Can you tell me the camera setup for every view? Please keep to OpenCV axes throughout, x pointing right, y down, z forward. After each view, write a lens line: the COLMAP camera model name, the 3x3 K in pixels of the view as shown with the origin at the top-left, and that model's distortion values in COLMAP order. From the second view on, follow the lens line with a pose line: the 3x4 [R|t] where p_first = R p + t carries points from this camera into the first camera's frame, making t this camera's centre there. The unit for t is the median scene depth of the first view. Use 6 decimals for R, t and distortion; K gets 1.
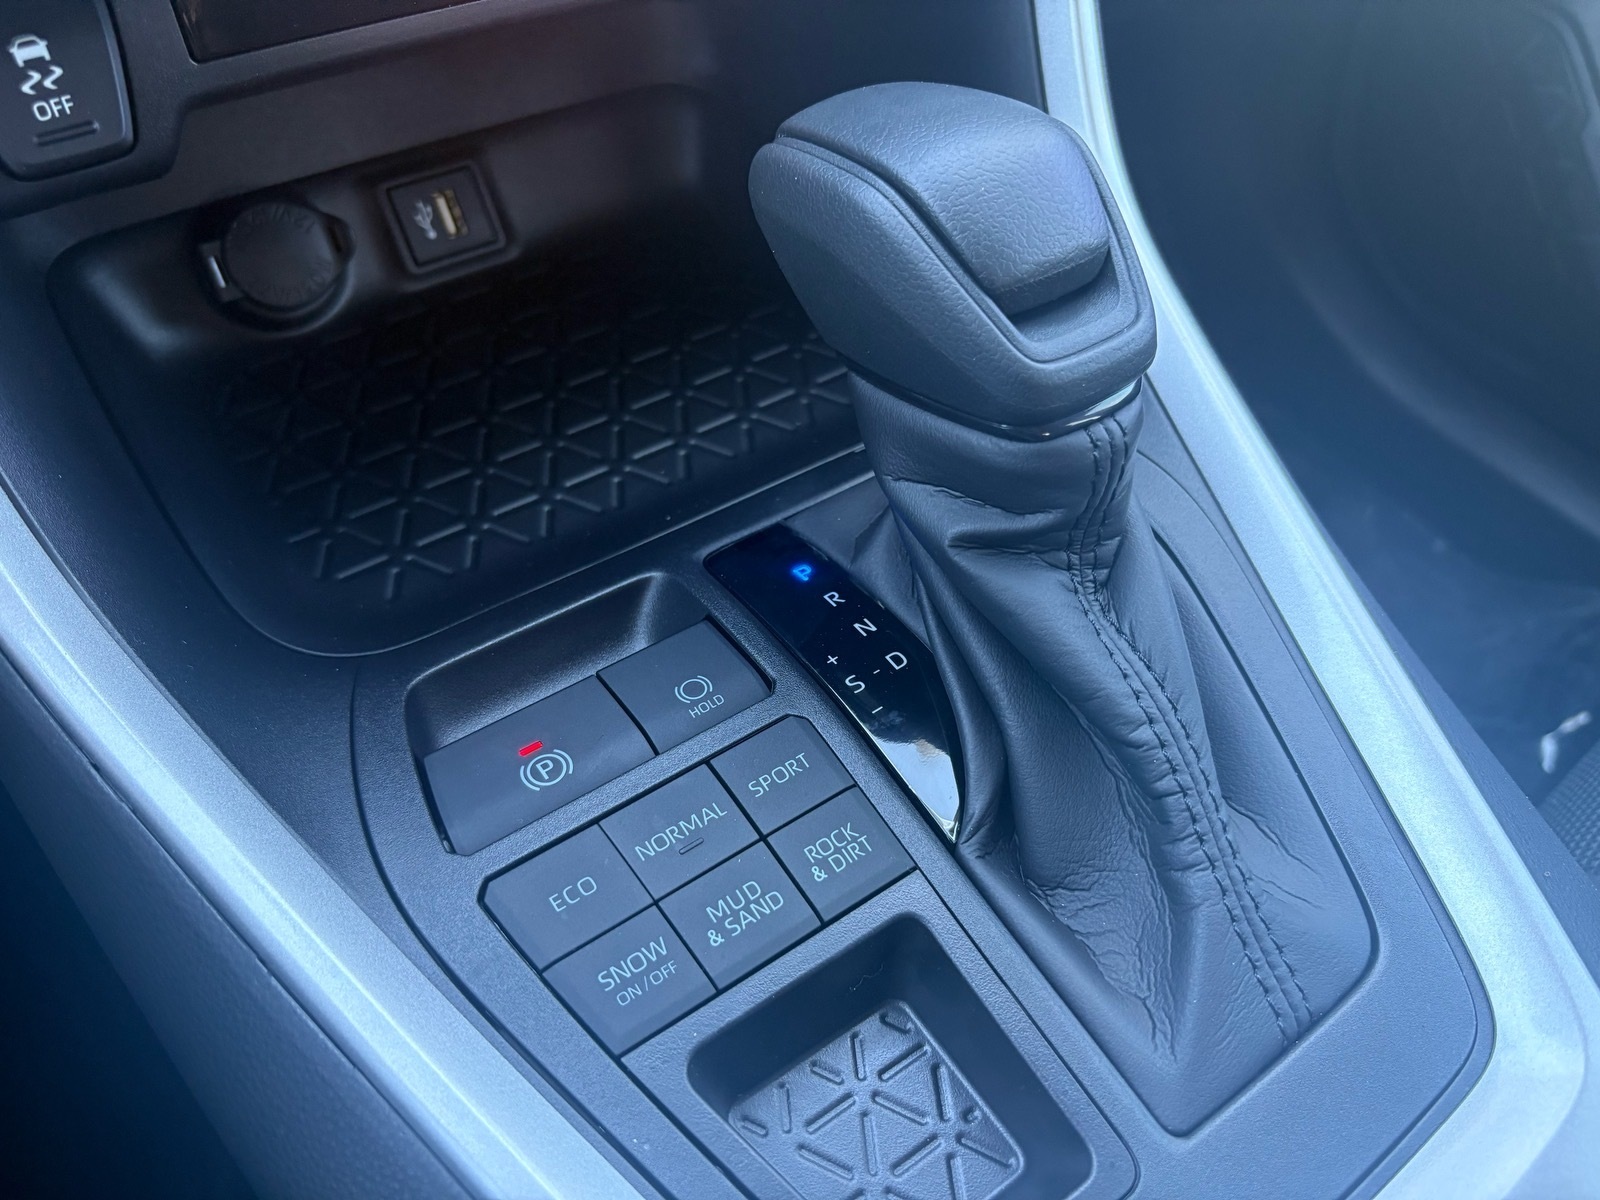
lens RADIAL K [[1247.6, 0, 800.2], [0, 1247.6, 598.9], [0, 0, 1]] dist [0.035984, -0.032065]
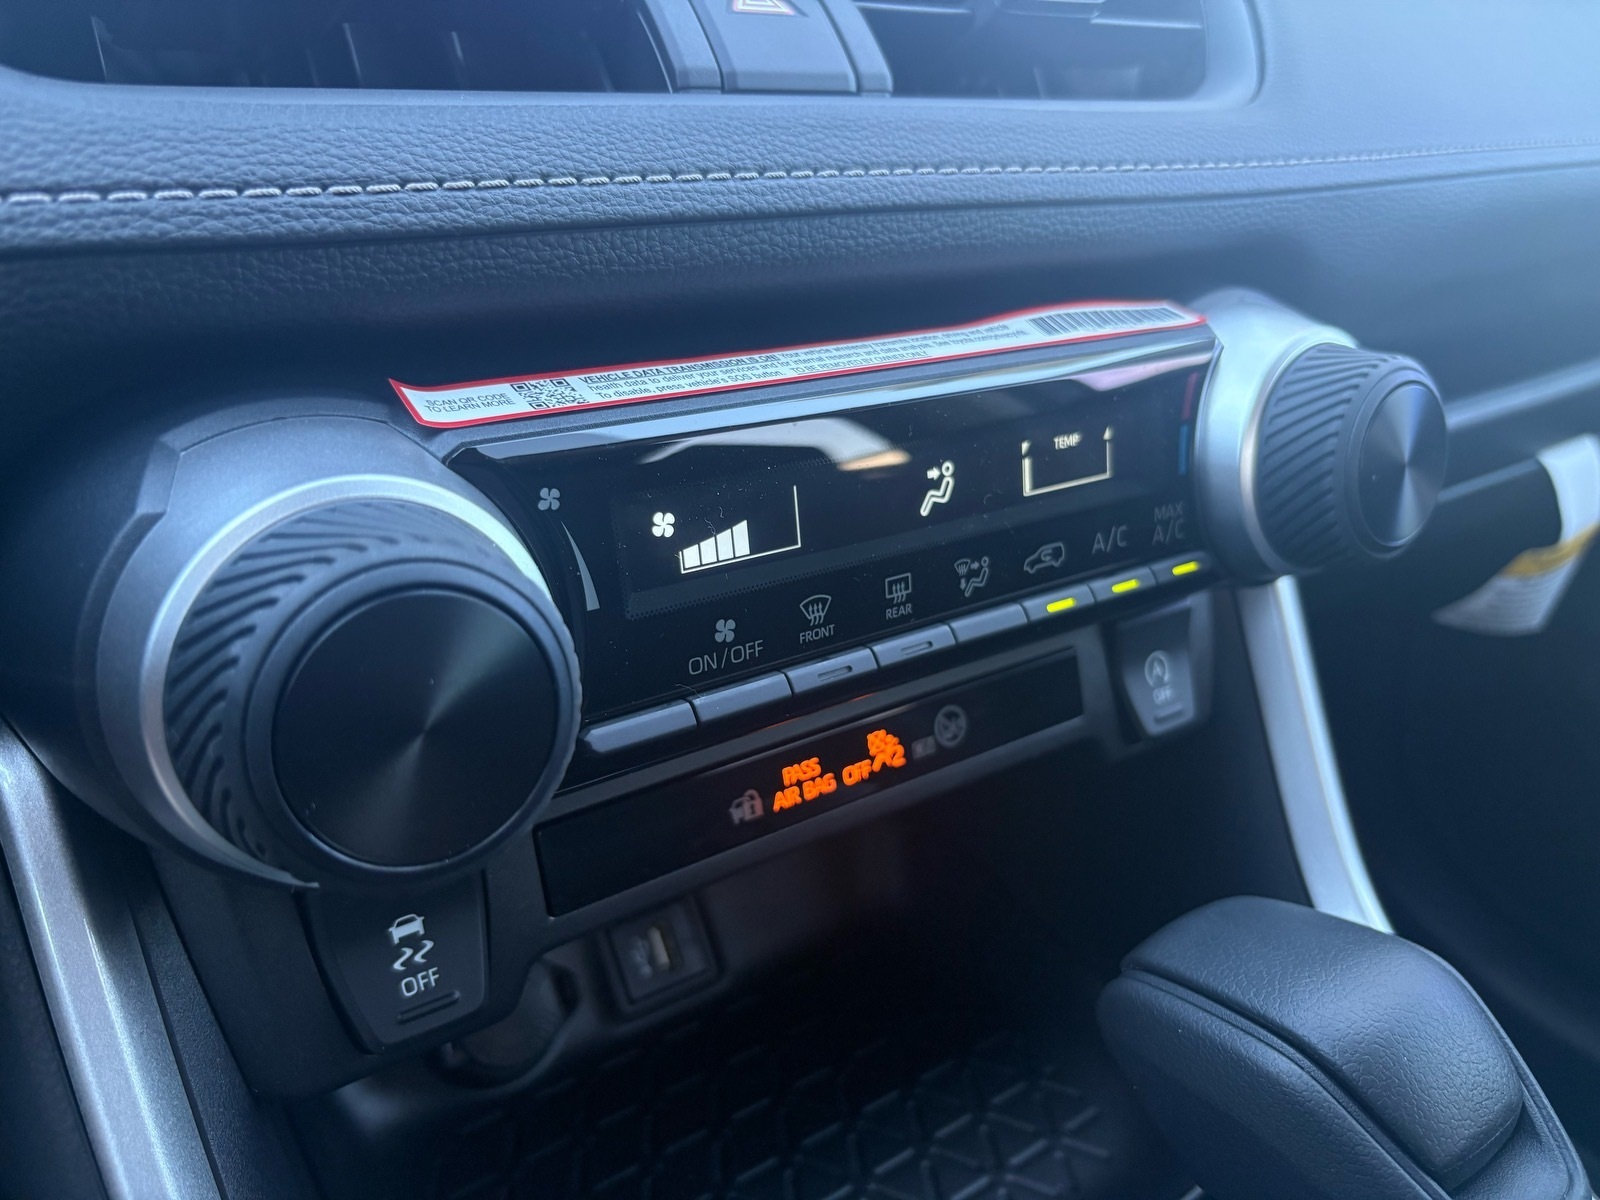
lens RADIAL K [[1247.6, 0, 790.0], [0, 1247.6, 600.8], [0, 0, 1]] dist [0.035984, -0.032065]
pose [[0.999556, -0.026574, 0.013477, -0.308617], [0.029754, 0.914064, -0.404477, -0.256931], [-0.001570, 0.404699, 0.914449, -0.018807]]
